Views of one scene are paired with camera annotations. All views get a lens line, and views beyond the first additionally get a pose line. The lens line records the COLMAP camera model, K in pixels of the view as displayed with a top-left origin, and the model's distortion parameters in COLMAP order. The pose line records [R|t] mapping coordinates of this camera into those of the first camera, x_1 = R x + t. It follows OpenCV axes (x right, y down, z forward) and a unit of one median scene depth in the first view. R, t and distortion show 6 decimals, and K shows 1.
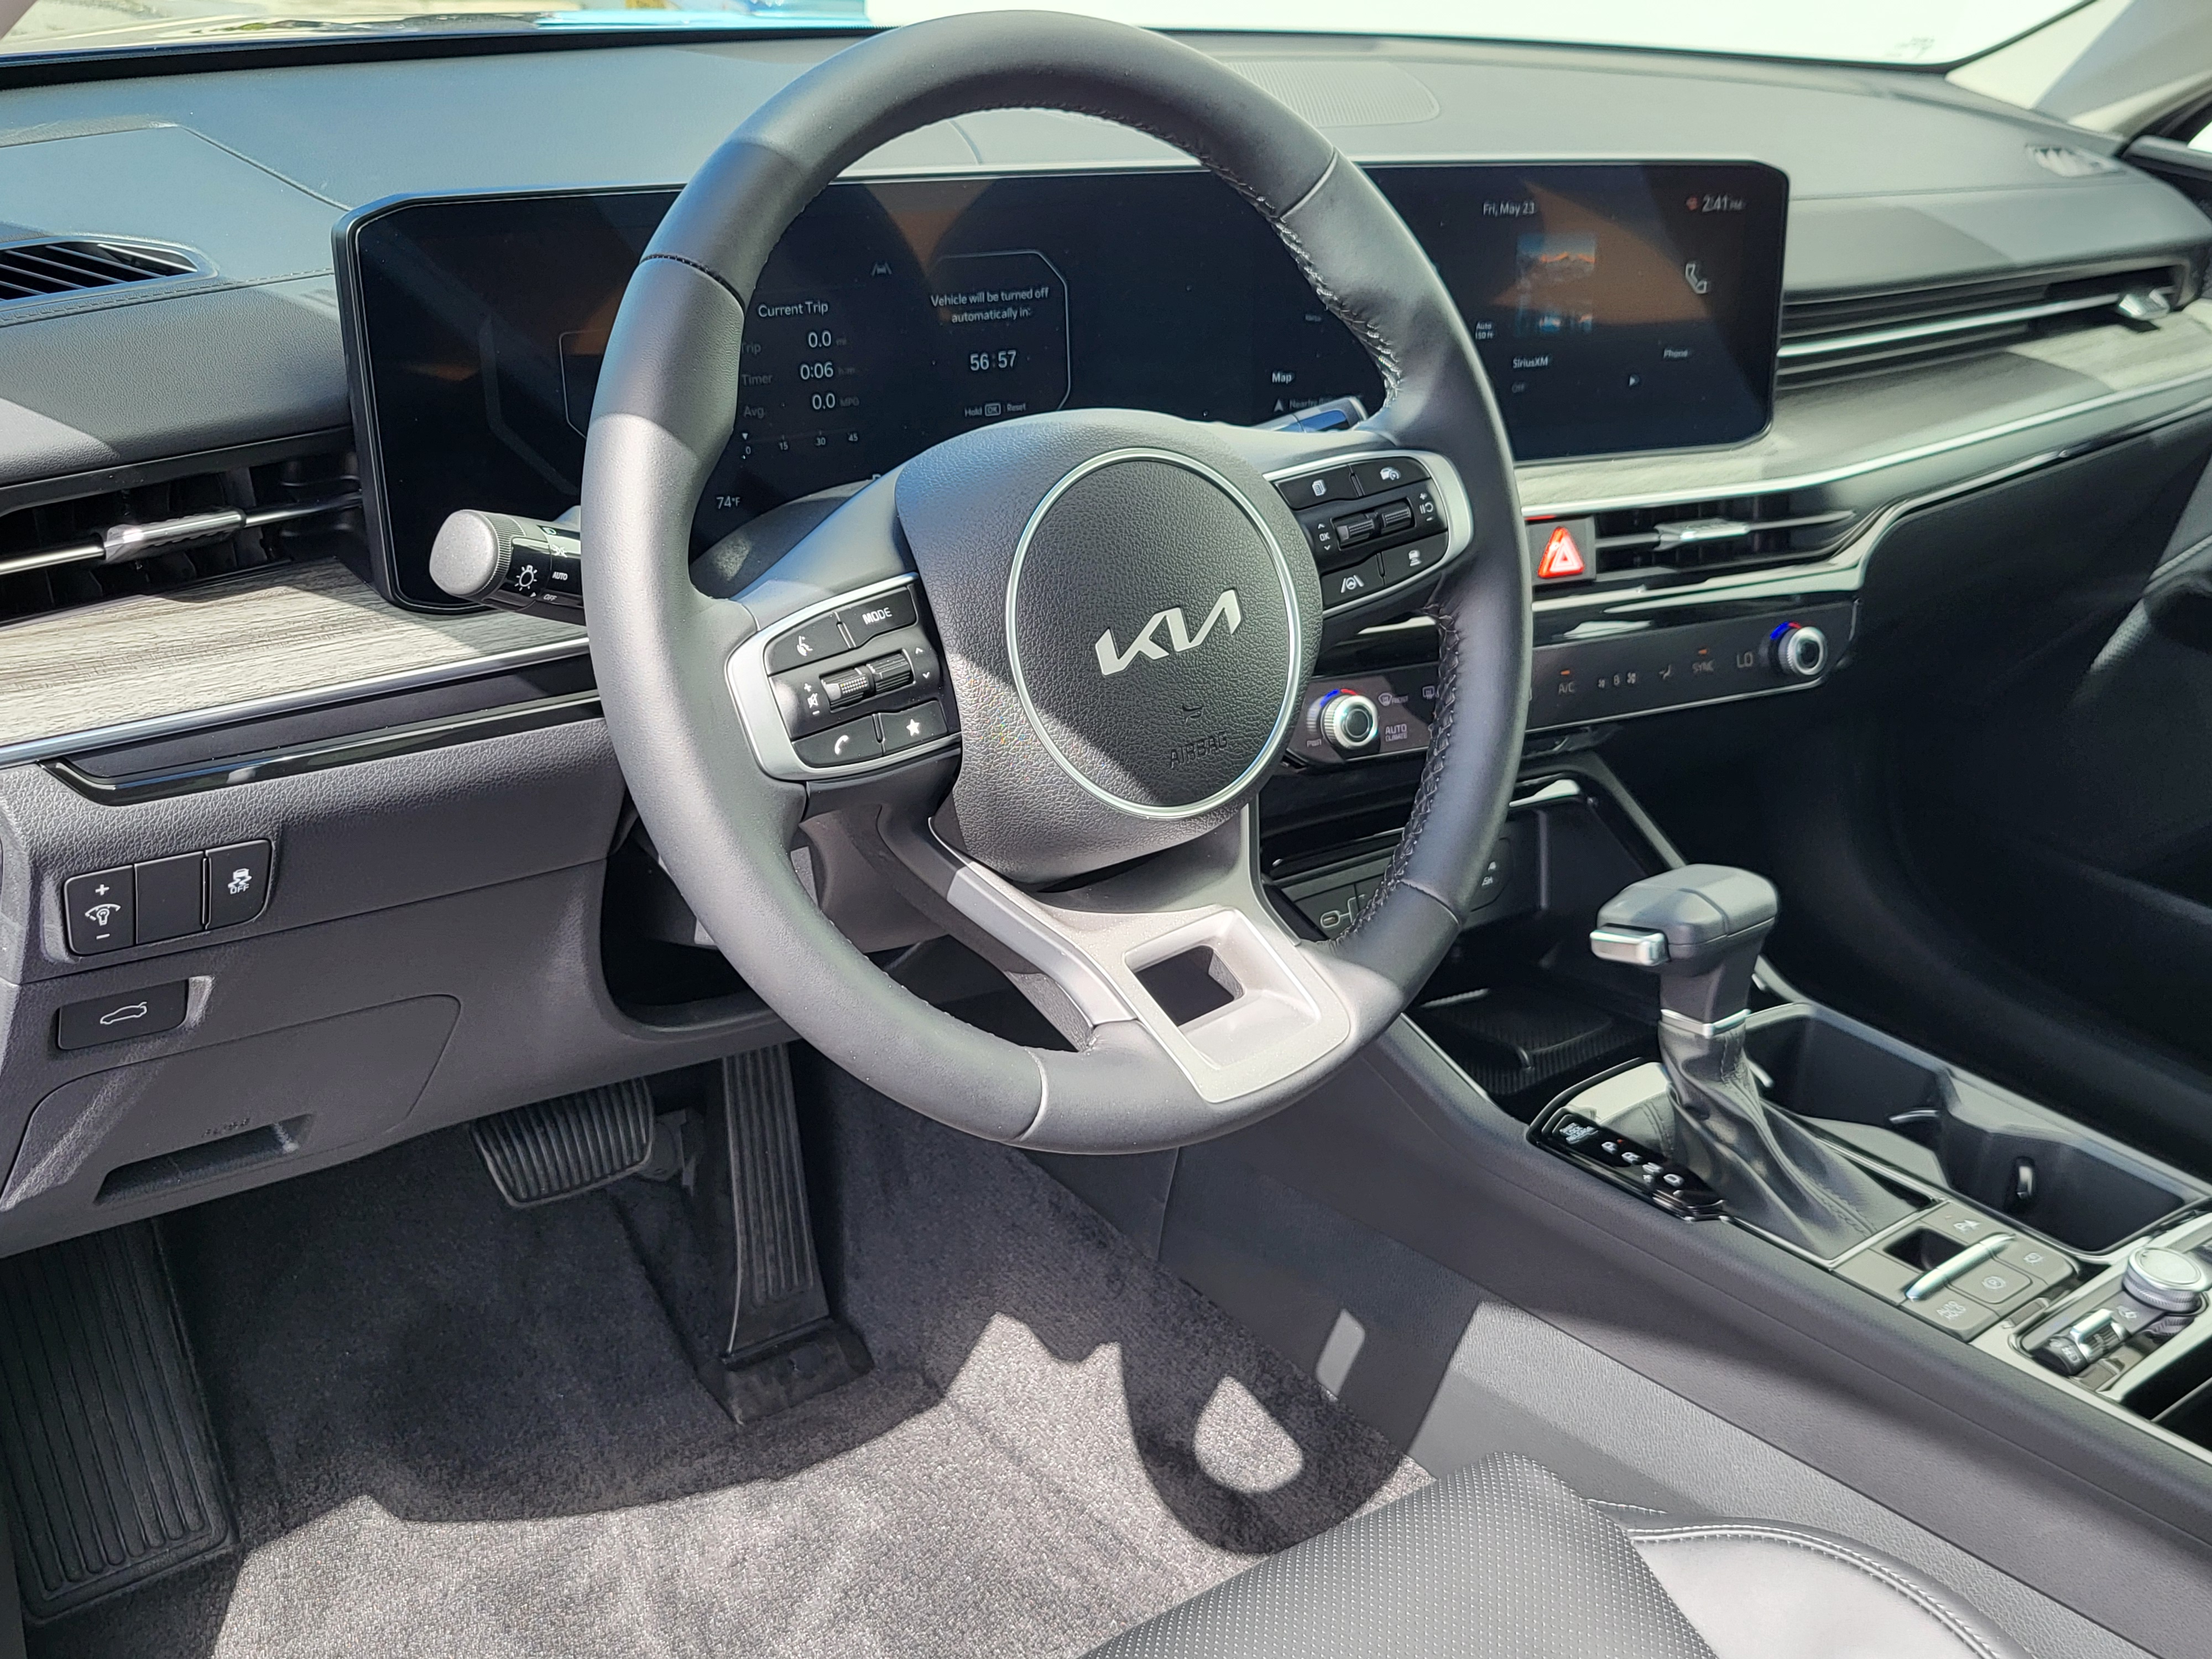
lens RADIAL K [[2307.6, 0, 1162.2], [0, 2307.6, 804.1], [0, 0, 1]] dist [-0.004026, 0.123830]
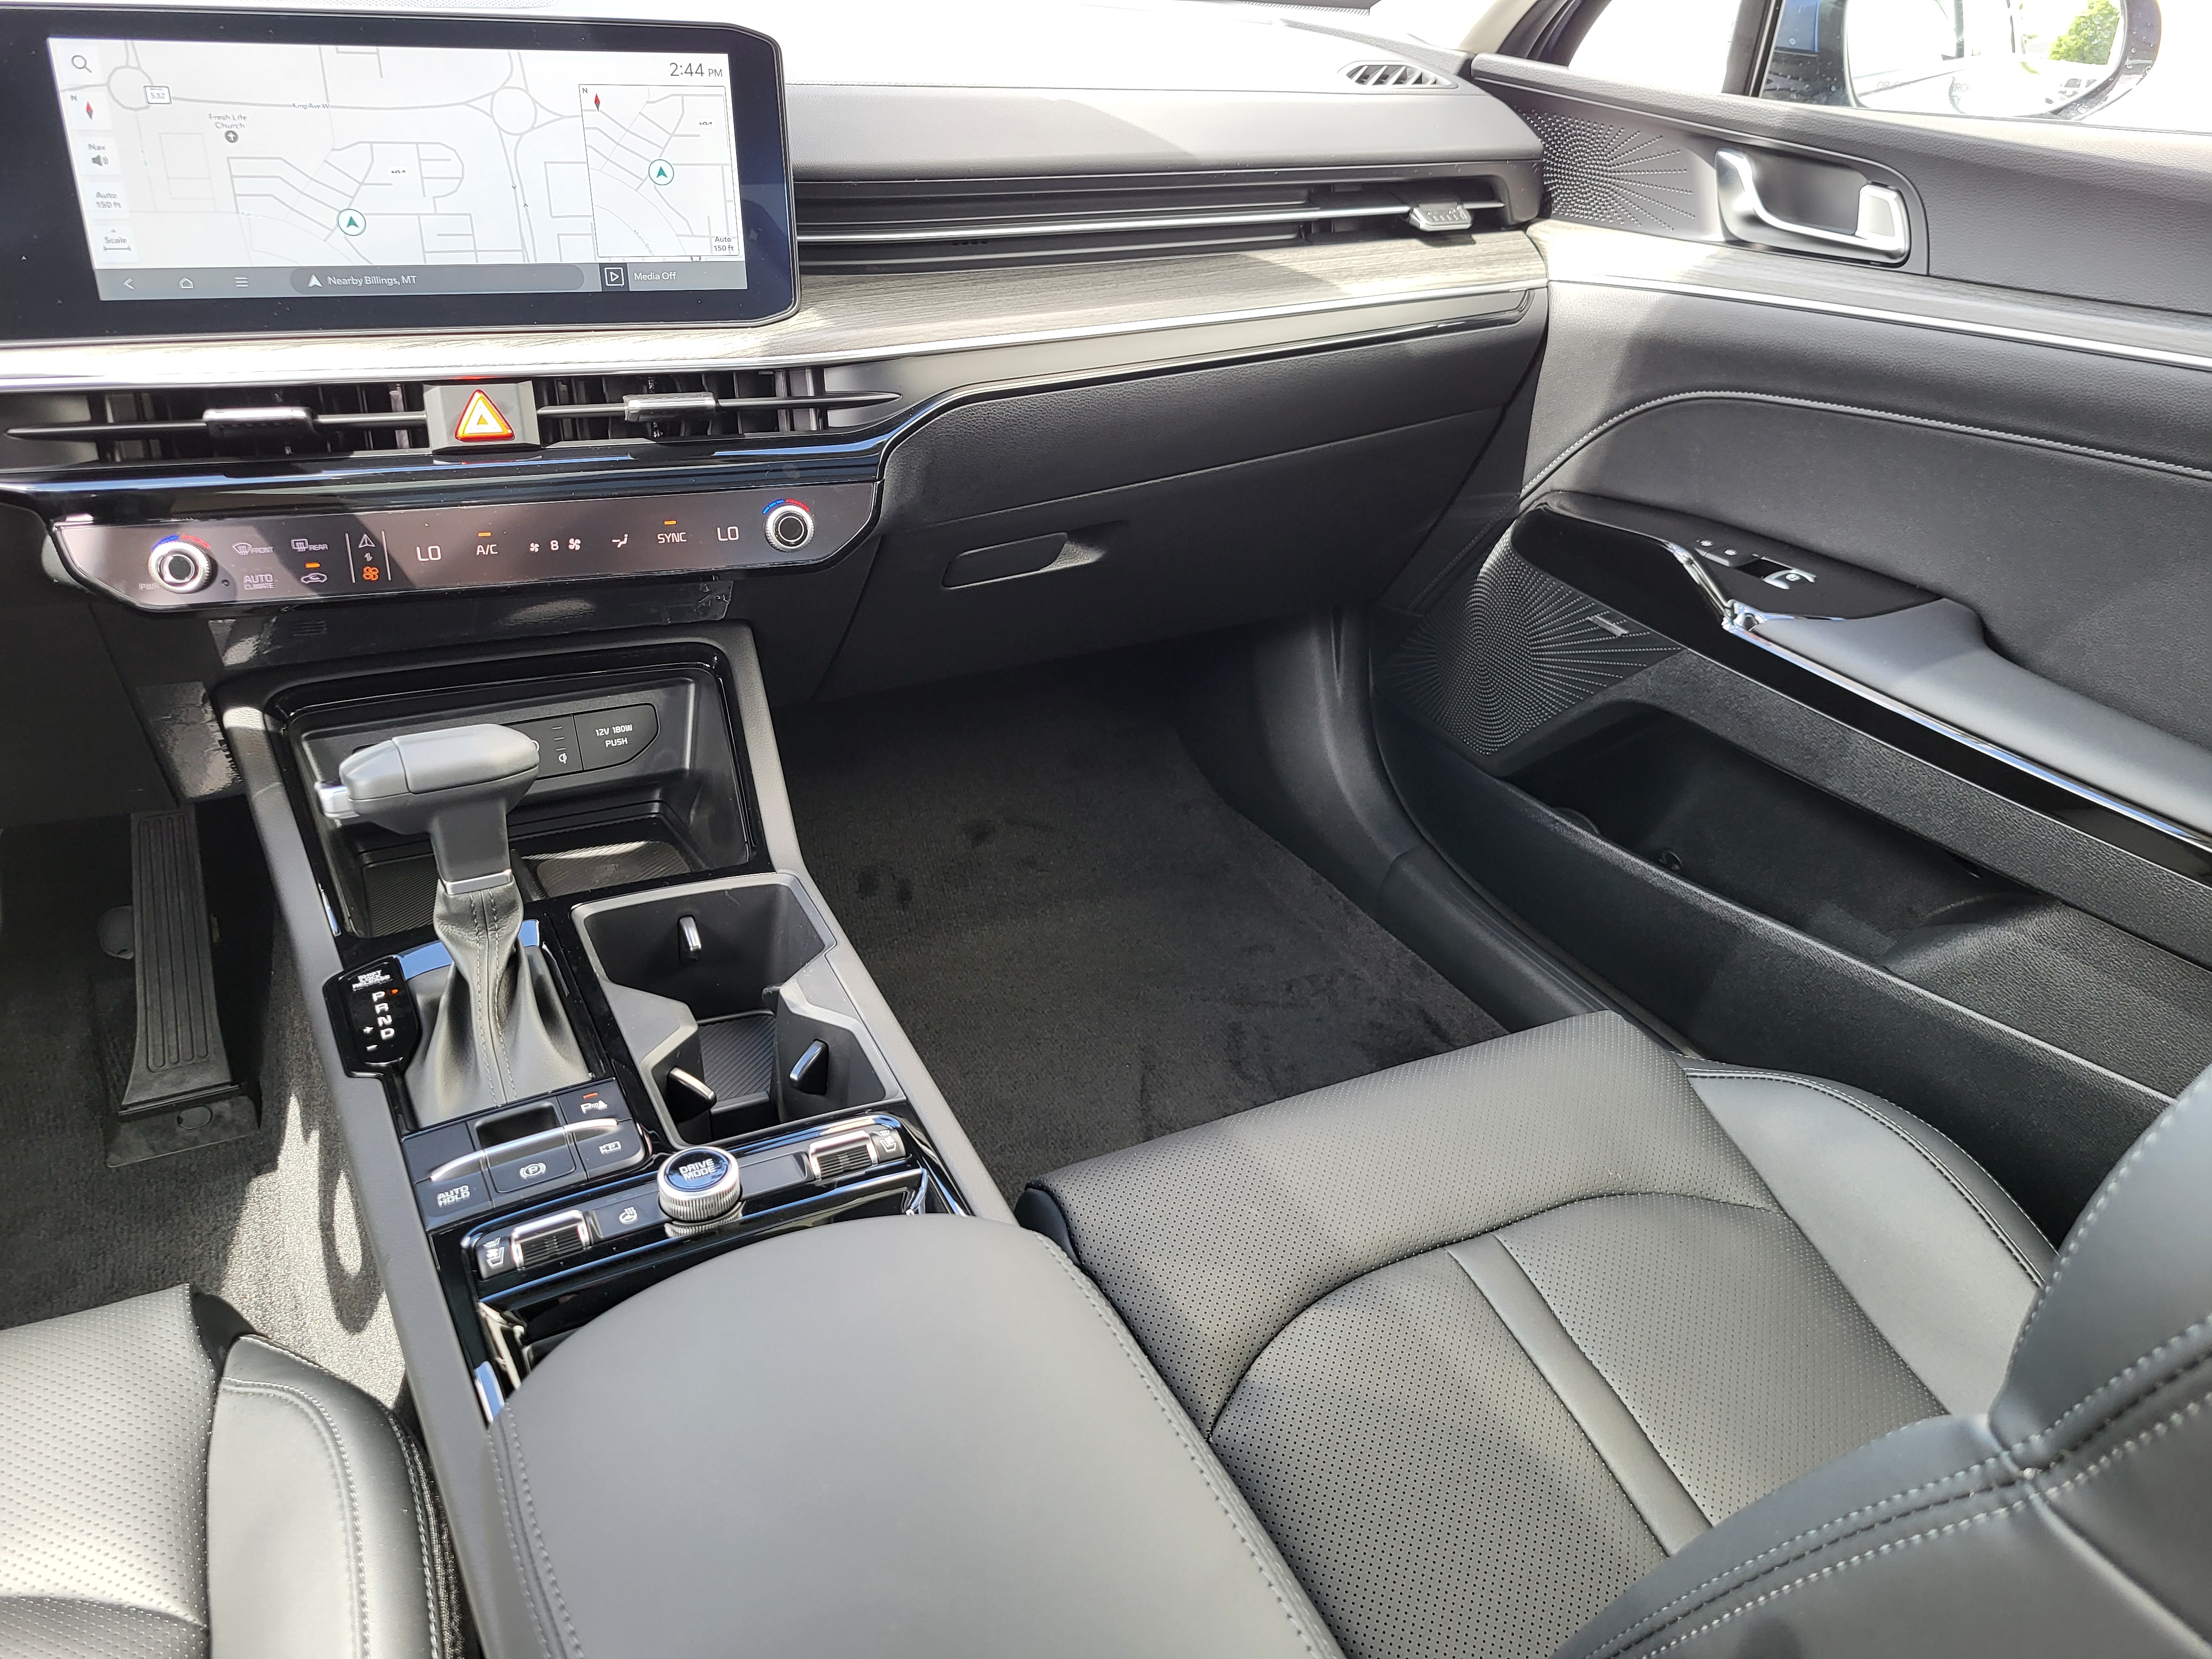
lens RADIAL K [[1706.4, 0, 1117.1], [0, 1706.4, 800.9], [0, 0, 1]] dist [0.033145, -0.004221]
pose [[0.978406, 0.061296, -0.197396, 0.595765], [-0.049899, 0.996815, 0.062210, -0.000421], [0.200581, -0.051017, 0.978348, 0.299752]]
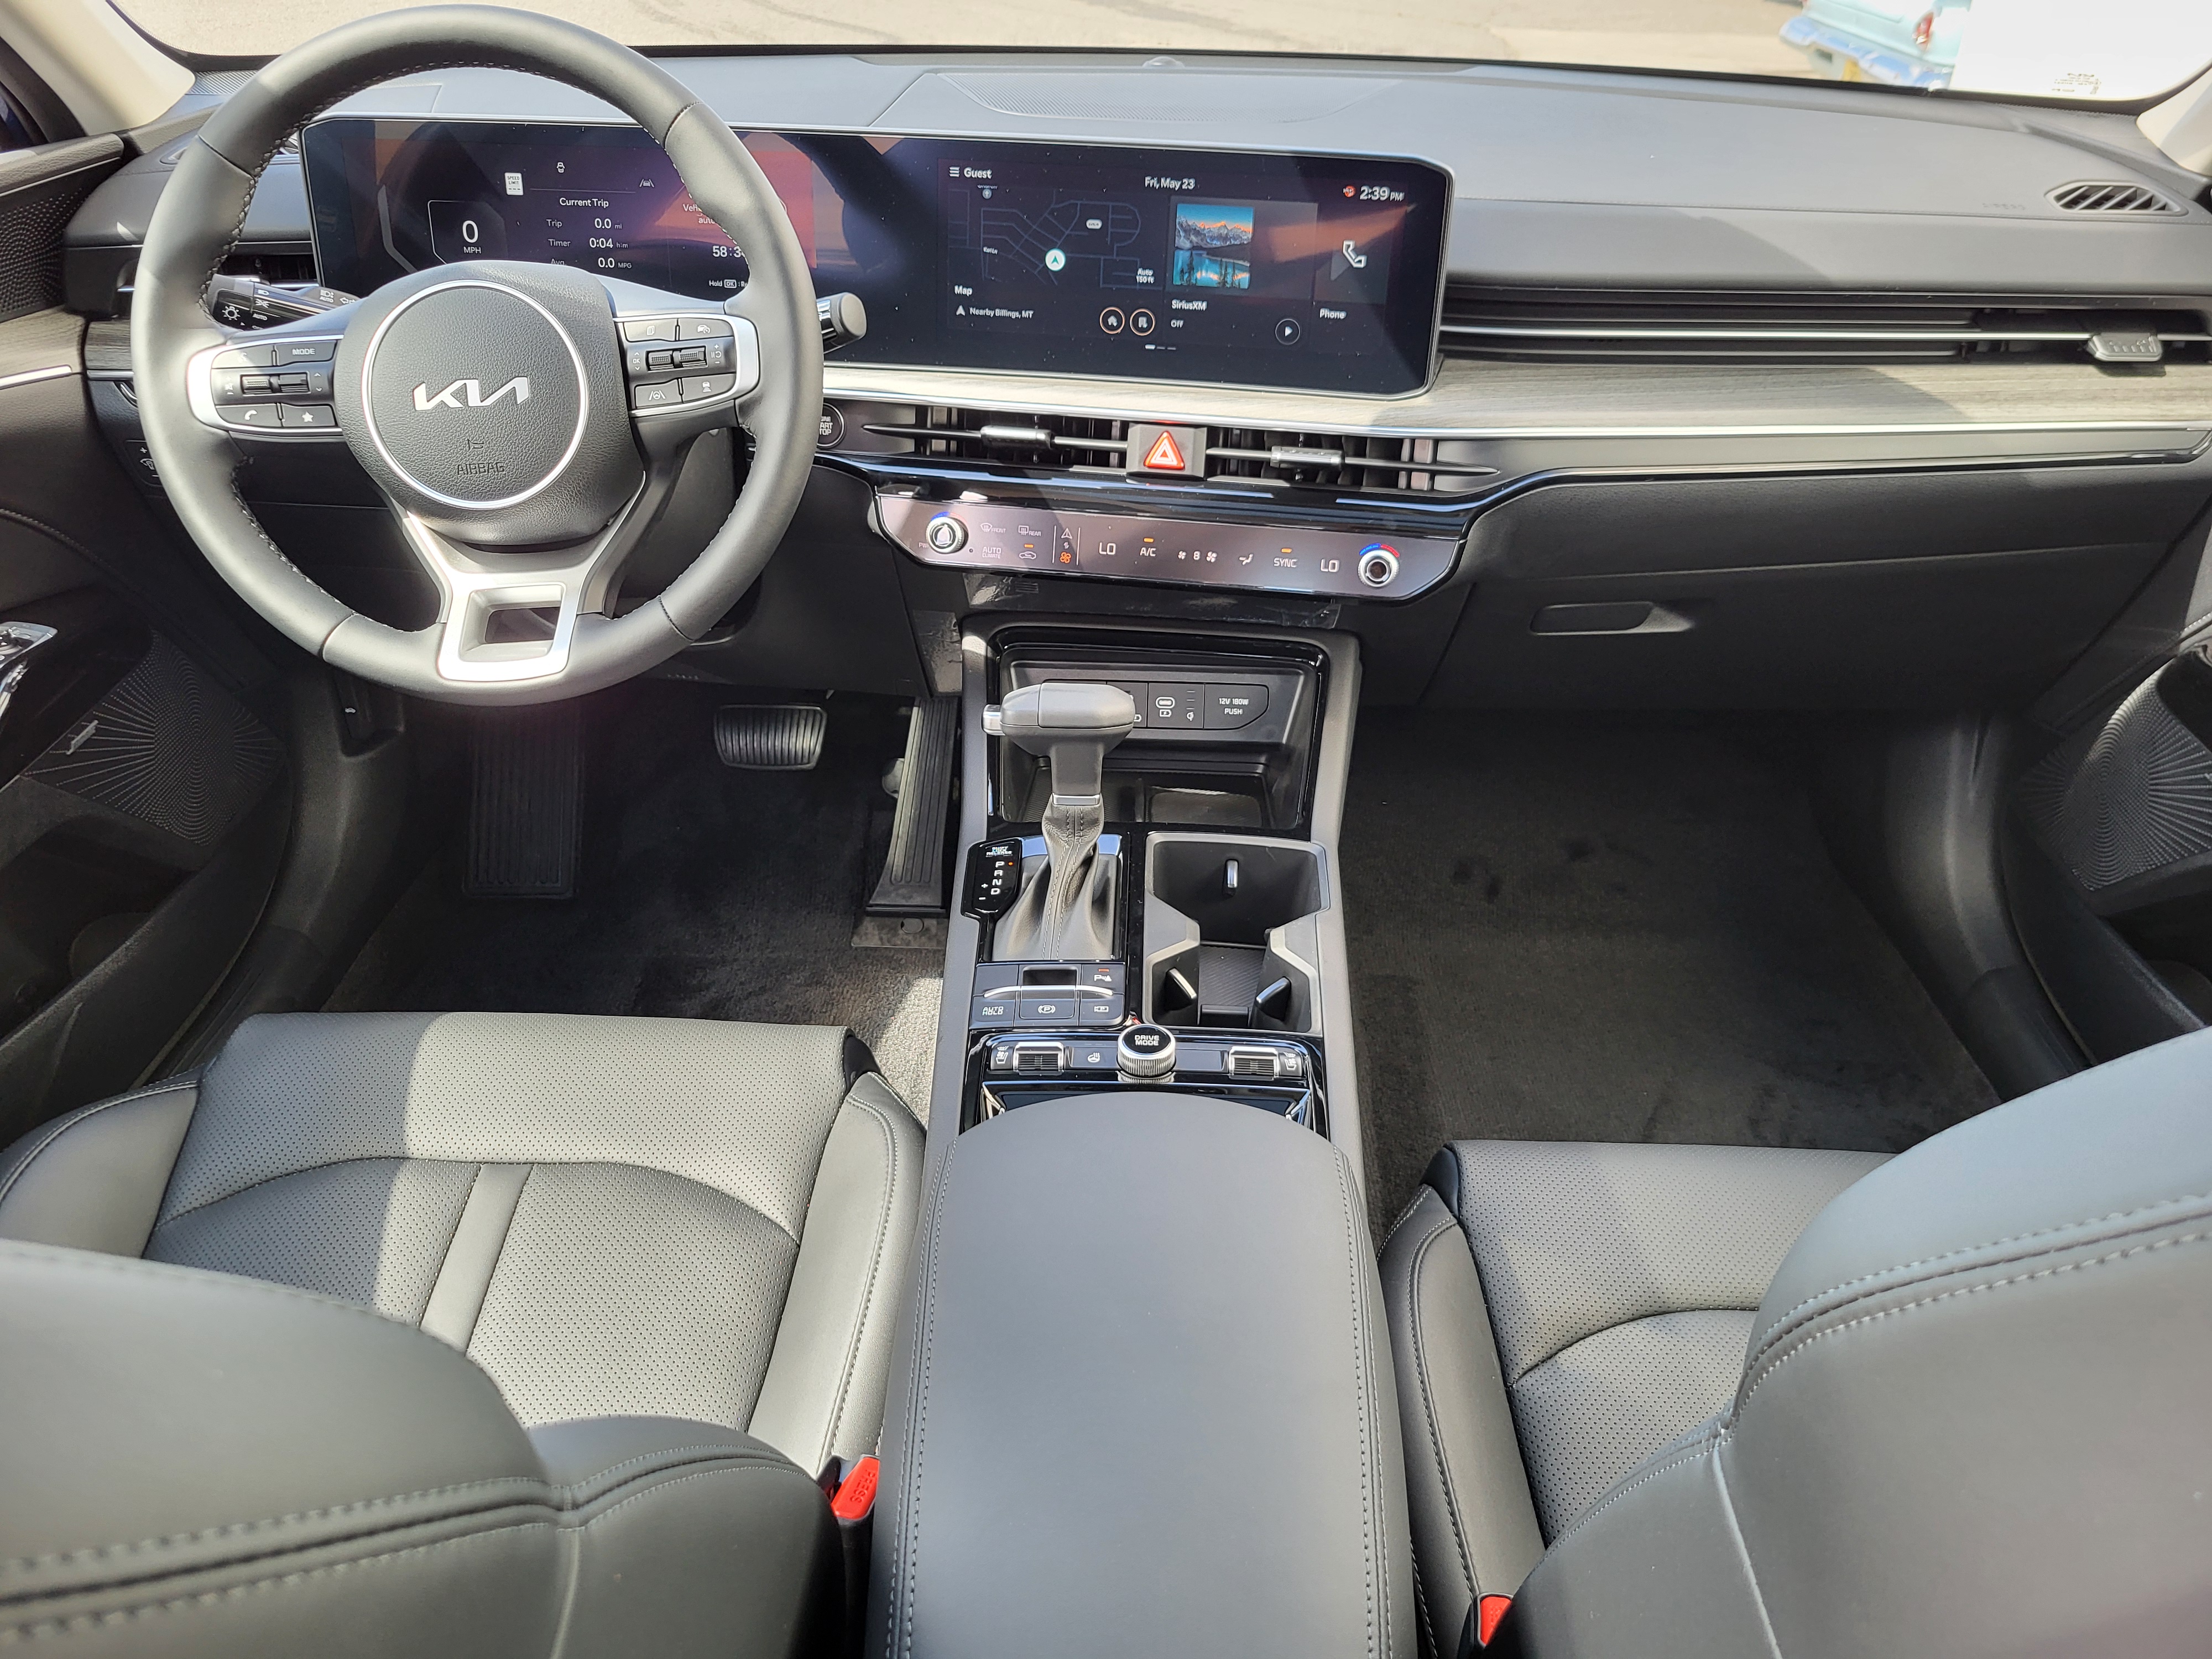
lens RADIAL K [[1706.4, 0, 1117.1], [0, 1706.4, 800.9], [0, 0, 1]] dist [0.033145, -0.004221]
pose [[0.768623, 0.263025, -0.583127, 0.764988], [-0.222789, 0.964556, 0.141412, -0.046272], [0.599653, 0.021222, 0.799979, 0.193956]]
